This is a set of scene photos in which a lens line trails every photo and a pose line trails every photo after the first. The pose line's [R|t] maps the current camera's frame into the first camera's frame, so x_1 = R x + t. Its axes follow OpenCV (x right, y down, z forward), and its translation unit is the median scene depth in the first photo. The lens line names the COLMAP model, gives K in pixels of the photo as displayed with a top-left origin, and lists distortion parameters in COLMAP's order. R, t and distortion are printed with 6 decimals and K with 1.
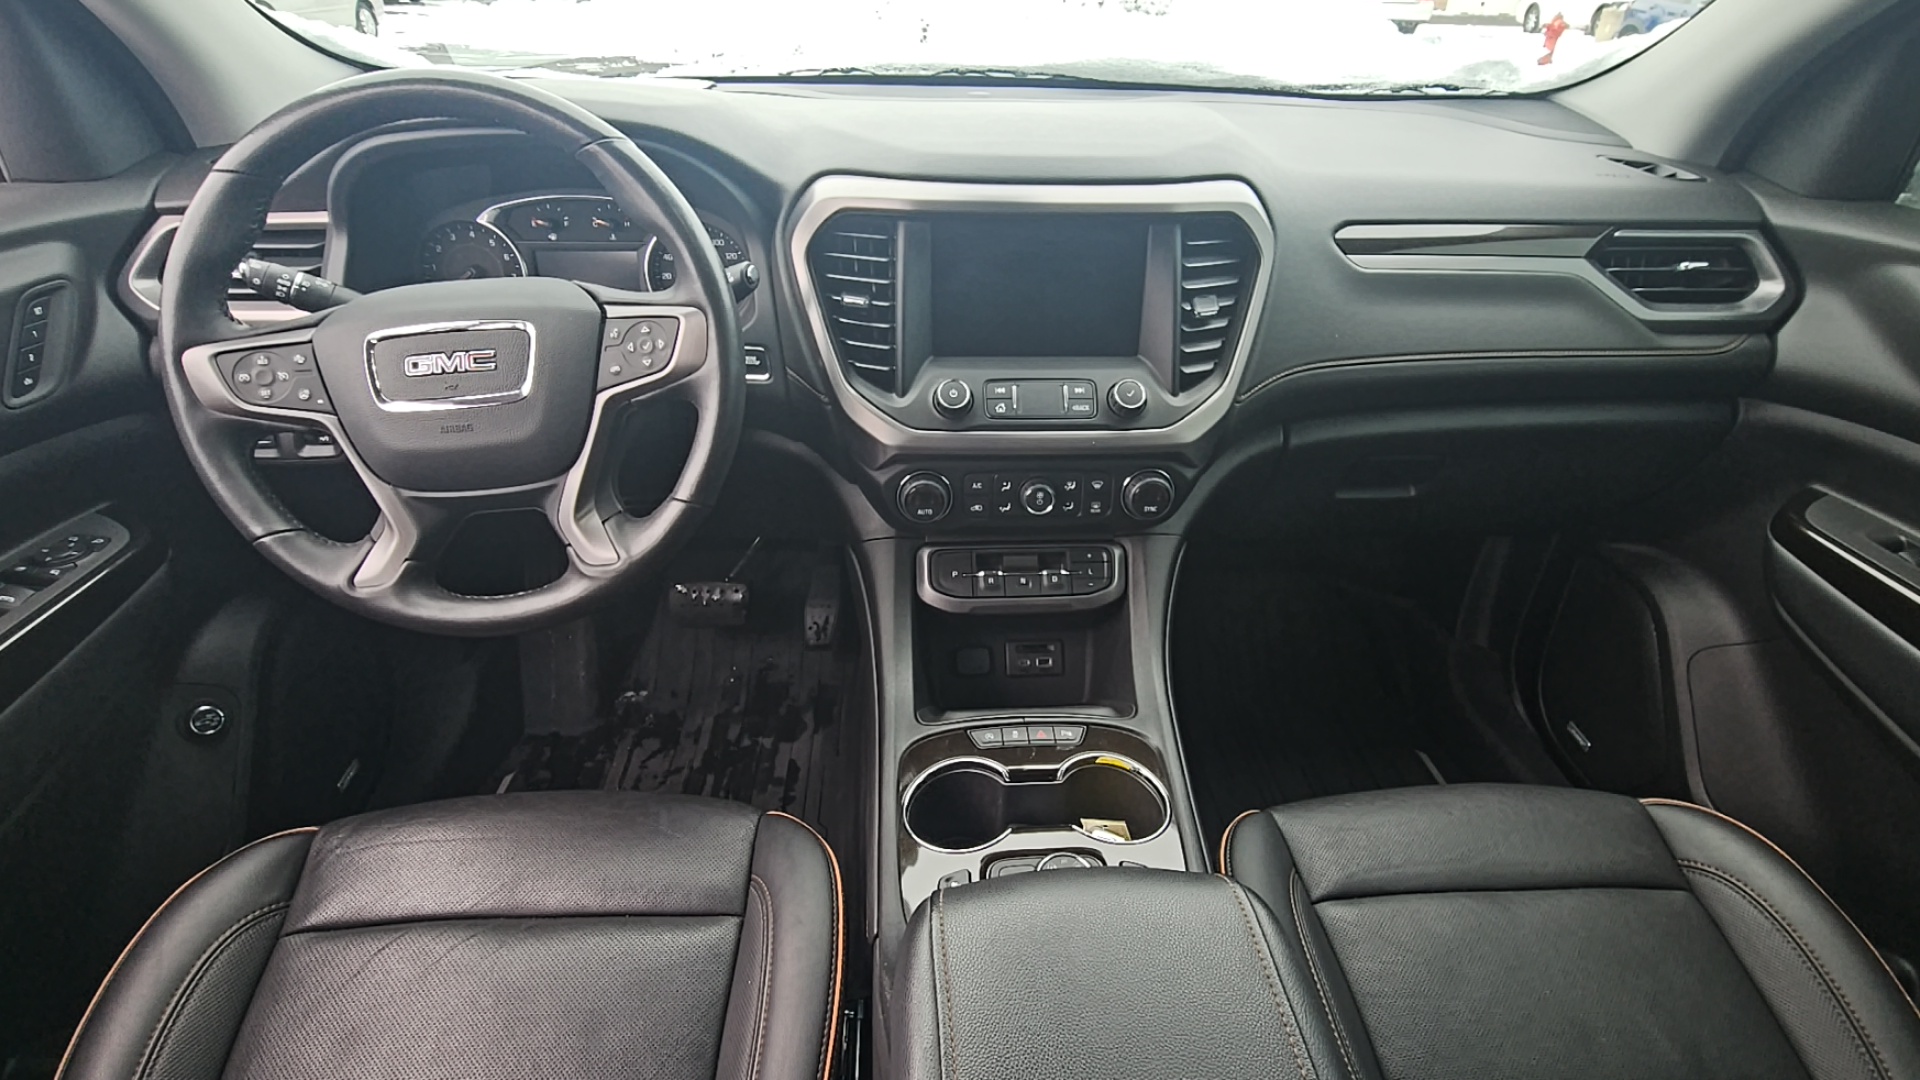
lens RADIAL K [[917.9, 0, 982.8], [0, 917.9, 550.7], [0, 0, 1]] dist [0.006958, -0.005344]
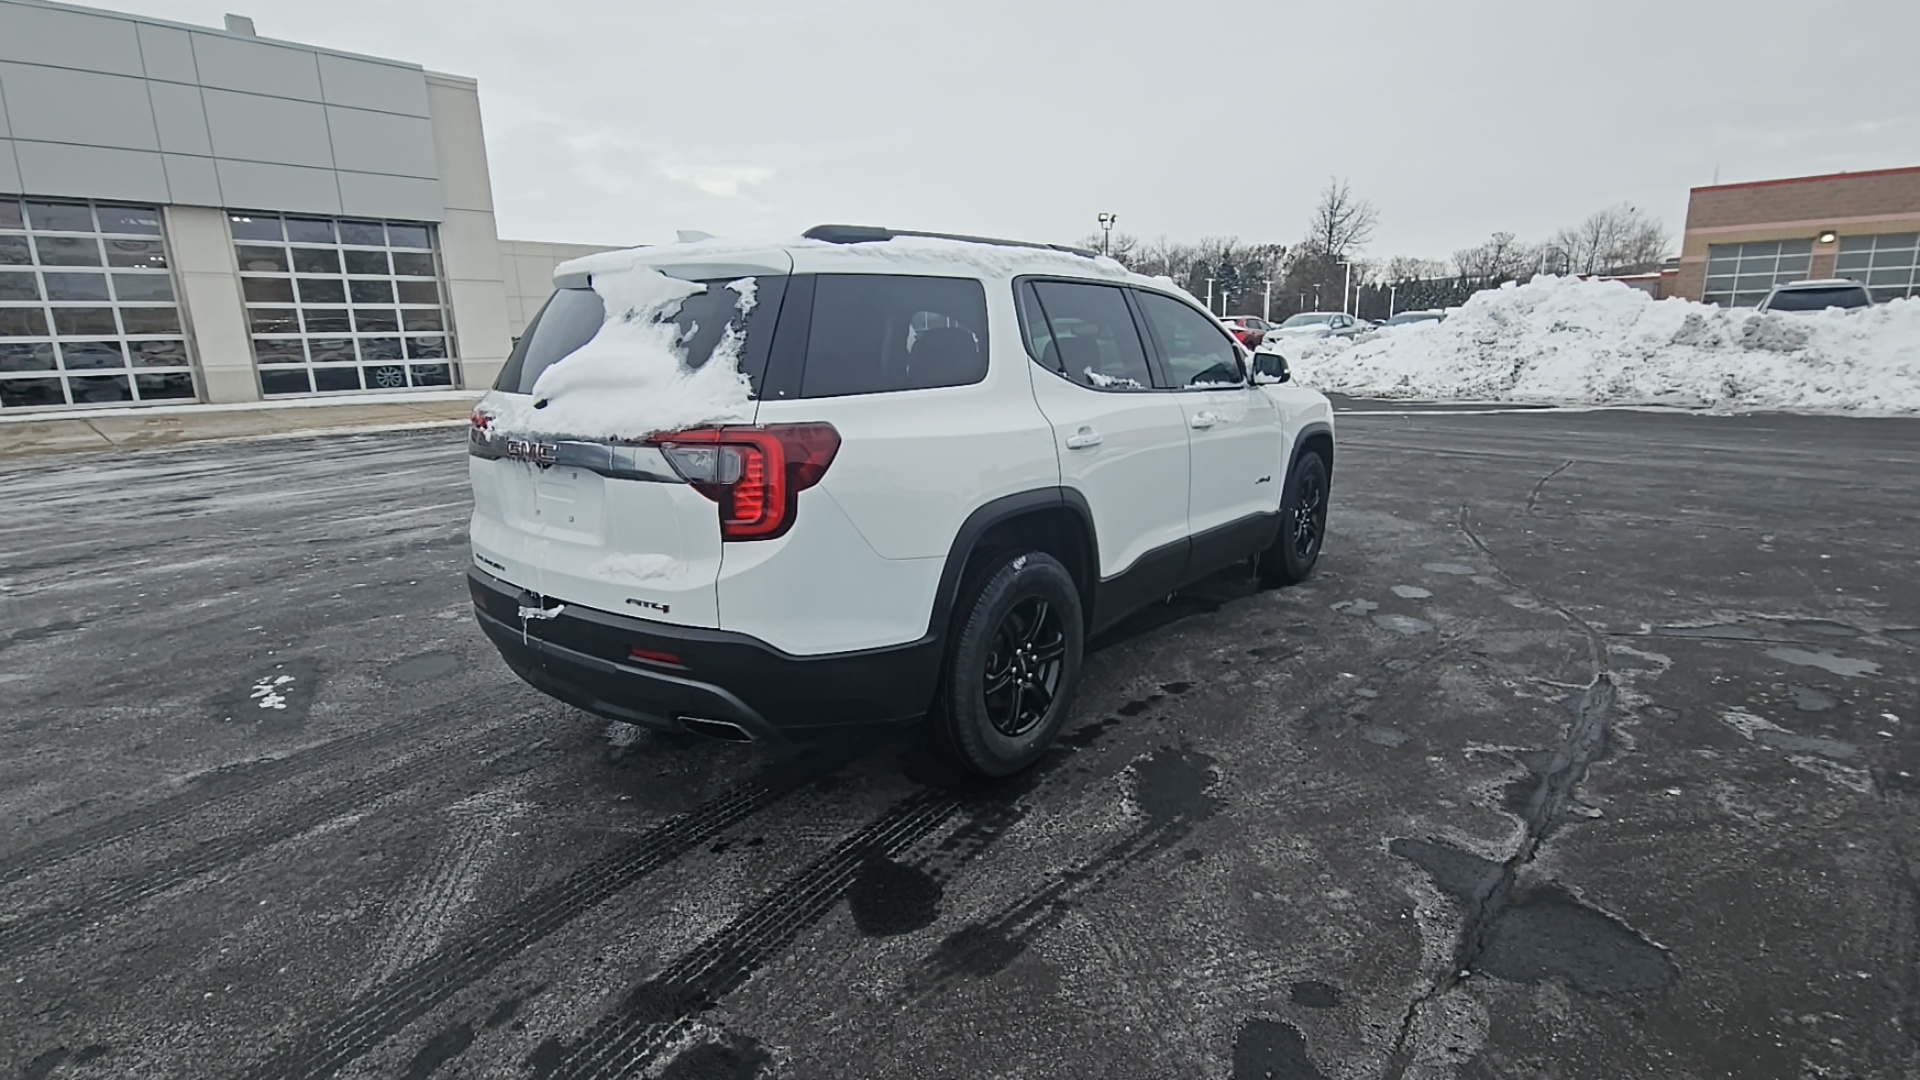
lens RADIAL K [[917.9, 0, 977.2], [0, 917.9, 543.1], [0, 0, 1]] dist [0.006958, -0.005344]
pose [[0.754991, 0.111181, -0.646241, 3.080403], [-0.315381, 0.925617, -0.209207, 1.858707], [0.574912, 0.361762, 0.733897, -3.131340]]
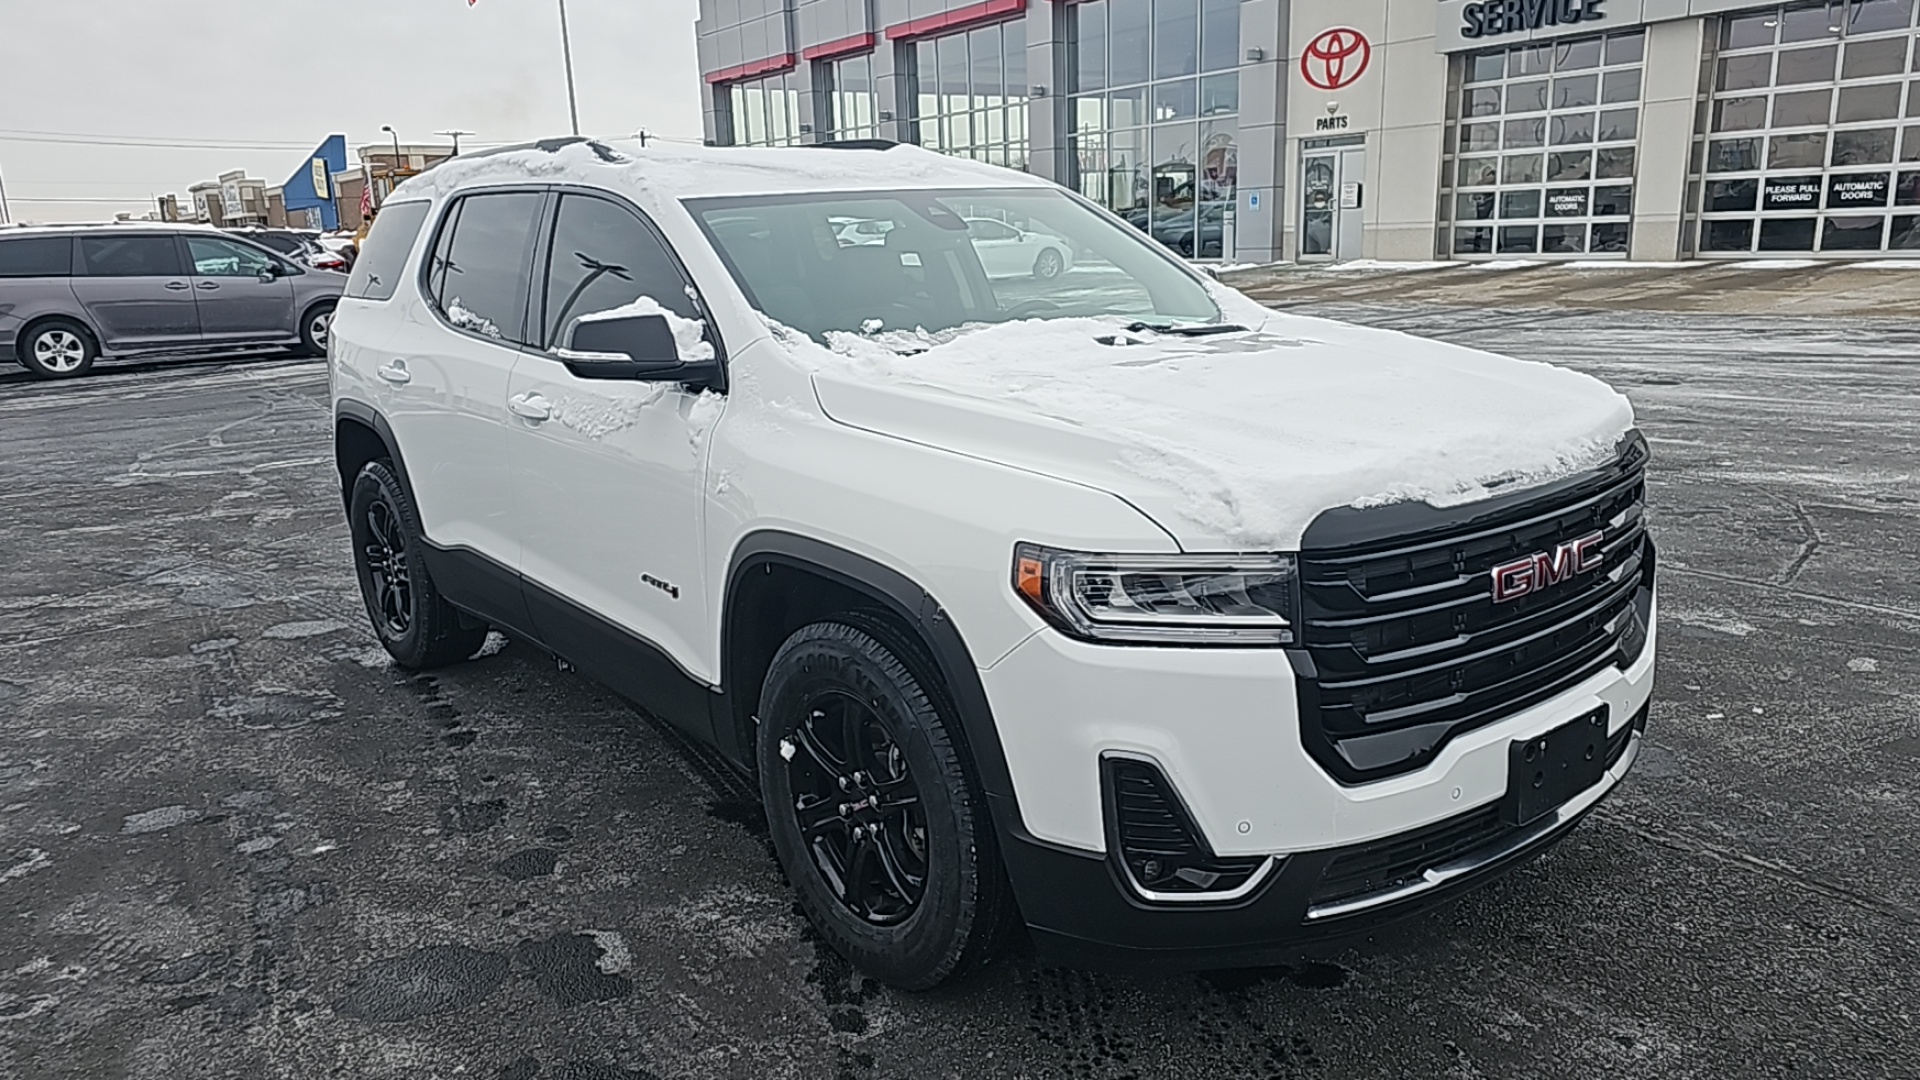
lens RADIAL K [[1368.6, 0, 948.3], [0, 1368.6, 536.4], [0, 0, 1]] dist [0.060690, -0.027350]
pose [[-0.820517, 0.138812, -0.554512, 2.286550], [-0.283658, 0.743325, 0.605810, -2.452090], [0.496276, 0.654369, -0.570535, 3.659816]]
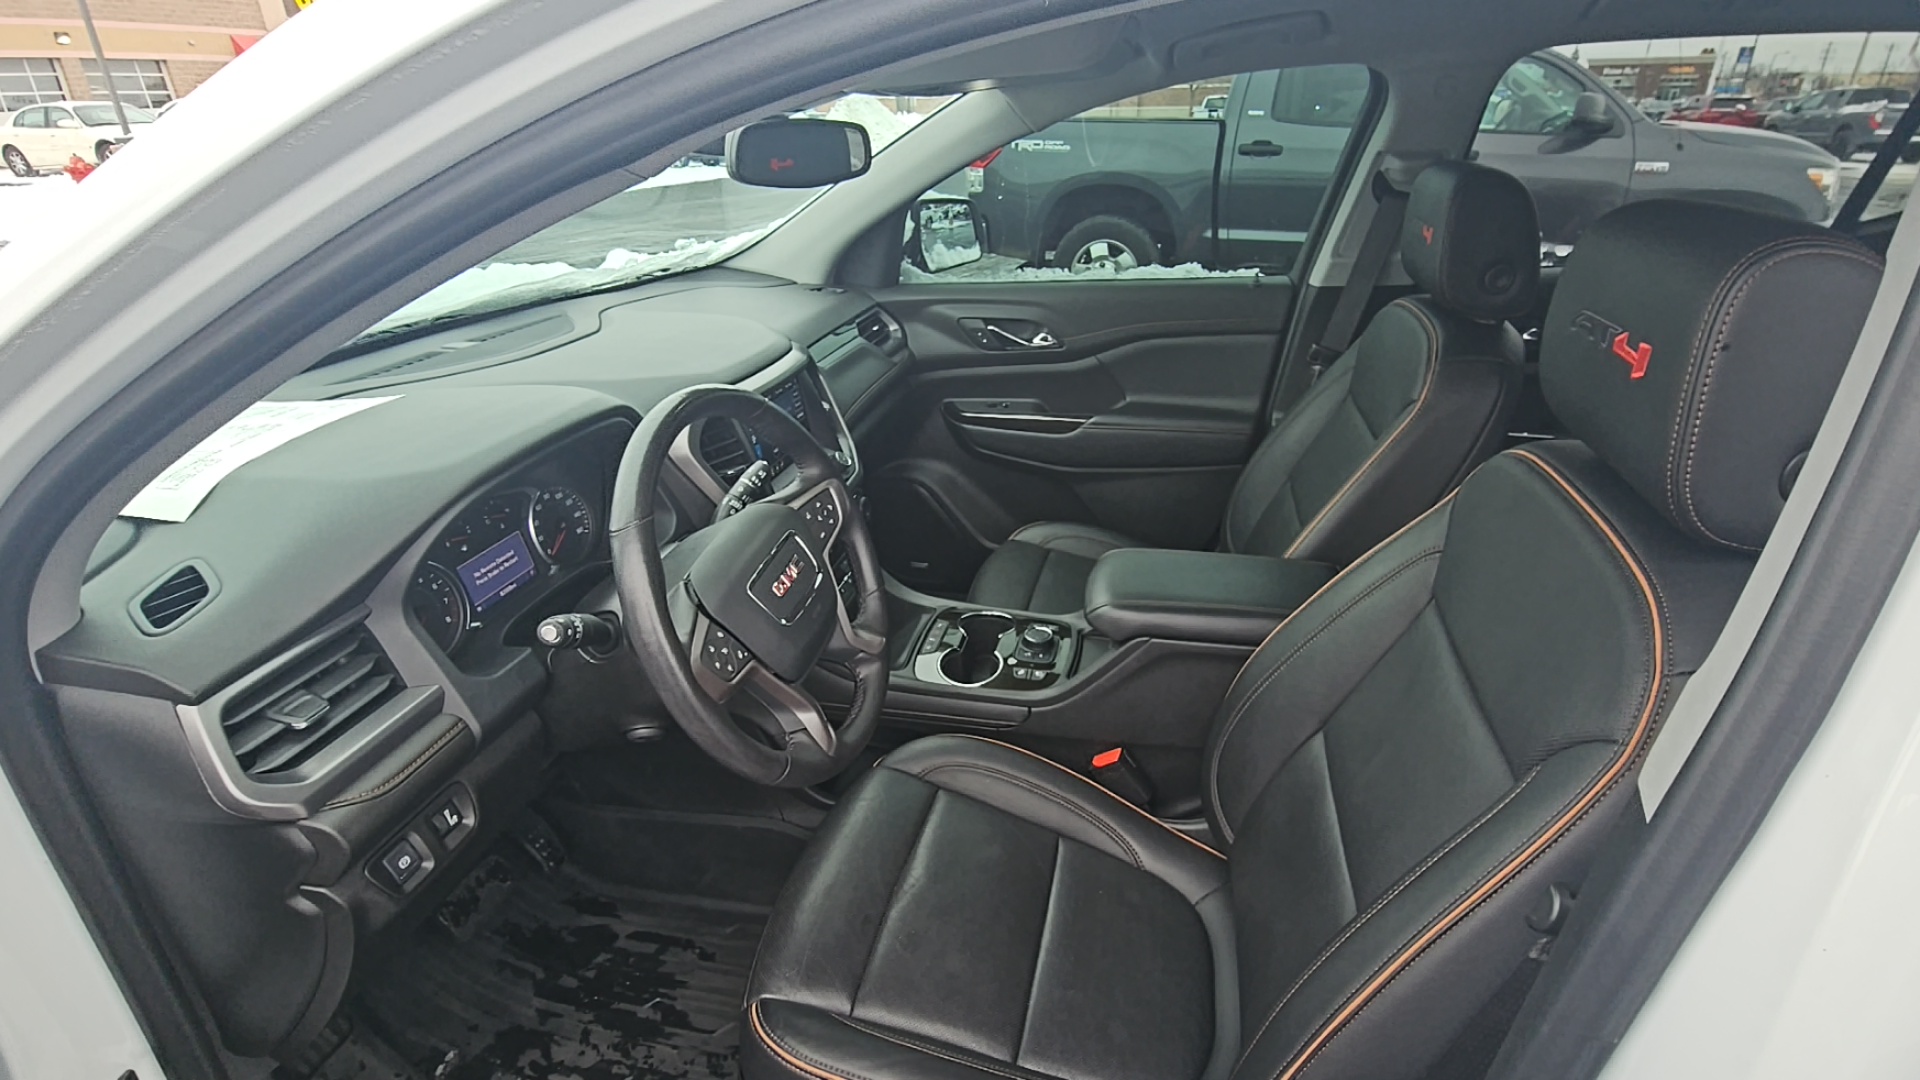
lens RADIAL K [[917.9, 0, 987.9], [0, 917.9, 540.6], [0, 0, 1]] dist [0.006958, -0.005344]
pose [[0.274792, -0.429732, 0.860128, -1.296681], [0.522266, 0.817804, 0.241733, -0.311247], [-0.807296, 0.382789, 0.449160, 0.039706]]
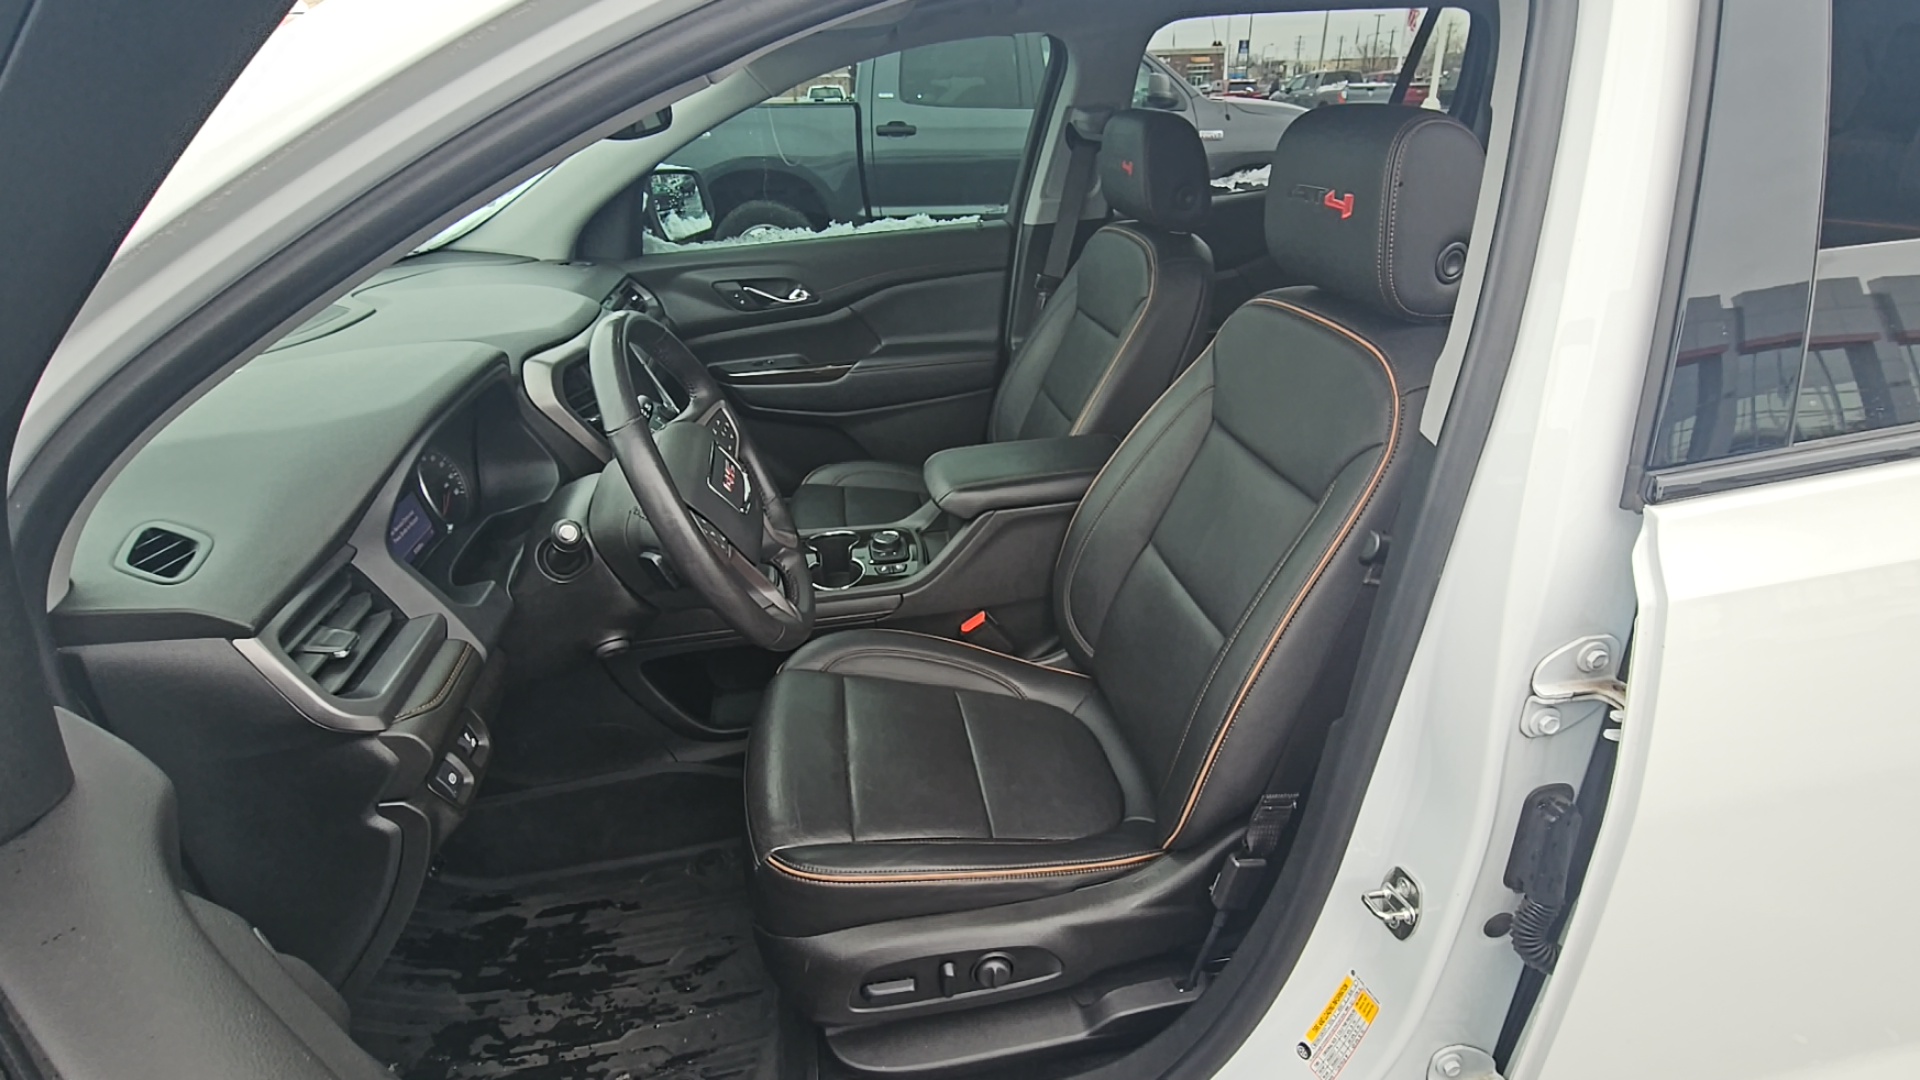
lens RADIAL K [[917.9, 0, 990.0], [0, 917.9, 539.7], [0, 0, 1]] dist [0.006958, -0.005344]
pose [[-0.109910, -0.451408, 0.885523, -1.594751], [0.547870, 0.715840, 0.432911, -0.413558], [-0.829312, 0.532732, 0.168635, 0.287994]]
